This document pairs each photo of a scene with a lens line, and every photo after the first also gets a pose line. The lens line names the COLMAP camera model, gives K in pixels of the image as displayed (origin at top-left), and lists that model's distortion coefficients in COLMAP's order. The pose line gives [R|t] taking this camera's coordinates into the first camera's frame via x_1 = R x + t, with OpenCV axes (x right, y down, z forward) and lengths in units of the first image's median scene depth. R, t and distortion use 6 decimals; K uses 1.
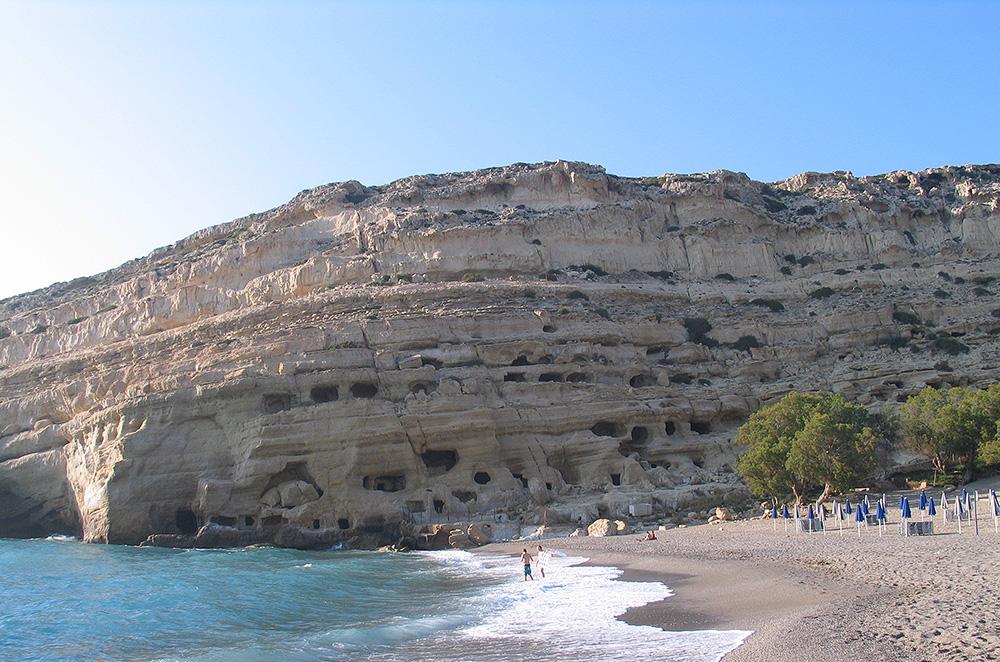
lens RADIAL K [[1038.8, 0, 474.2], [0, 1038.8, 354.3], [0, 0, 1]] dist [-0.230268, 0.304001]
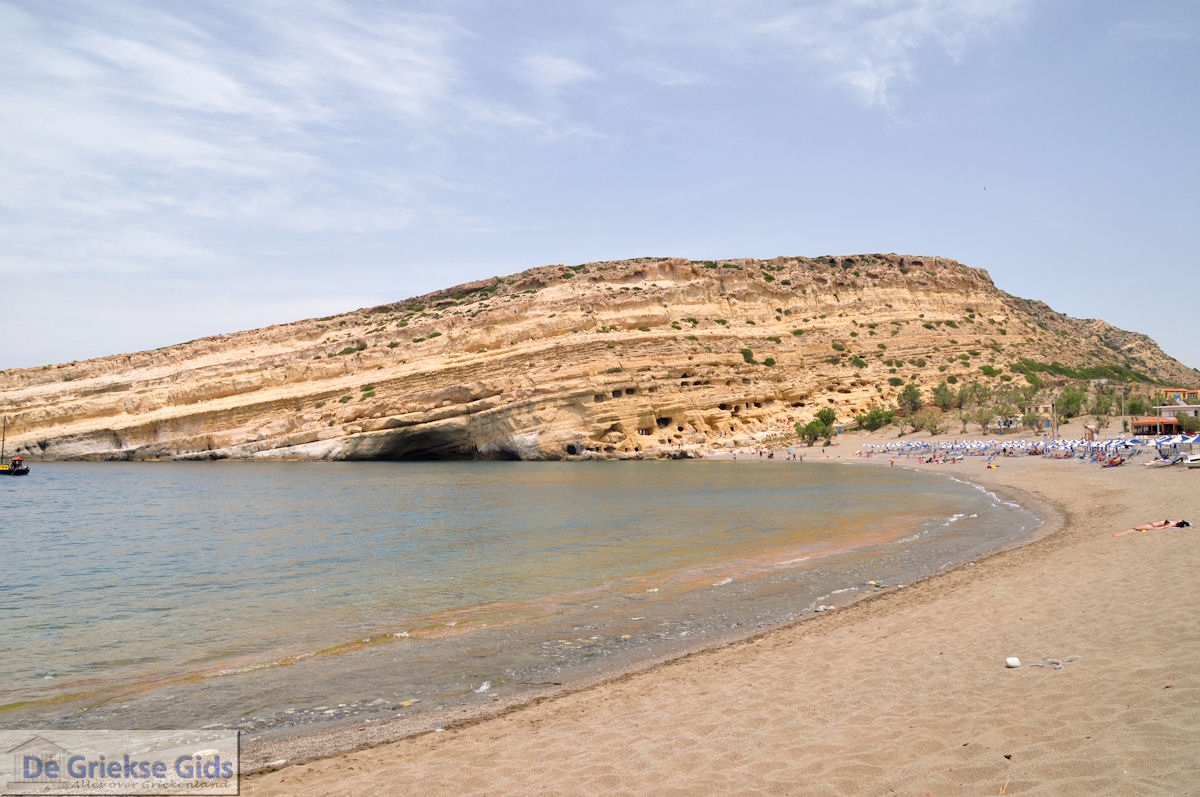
lens RADIAL K [[942.6, 0, 596.2], [0, 942.6, 418.4], [0, 0, 1]] dist [-0.165131, 0.116911]
pose [[0.974133, -0.004647, 0.225929, -0.563857], [-0.027028, 0.990216, 0.136900, -0.164021], [-0.224354, -0.139465, 0.964476, -0.869250]]
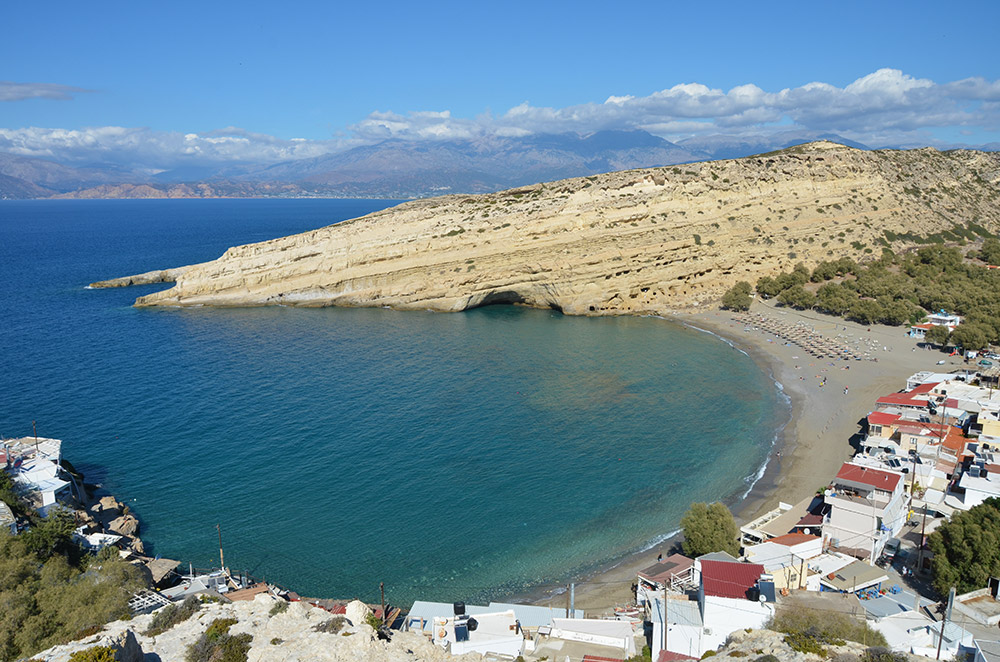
lens RADIAL K [[740.6, 0, 500.0], [0, 740.6, 331.0], [0, 0, 1]] dist [-0.047400, 0.002657]
pose [[0.991461, -0.024990, 0.127990, -0.821027], [-0.020687, 0.938901, 0.343565, -0.616779], [-0.128755, -0.343279, 0.930366, -1.415968]]
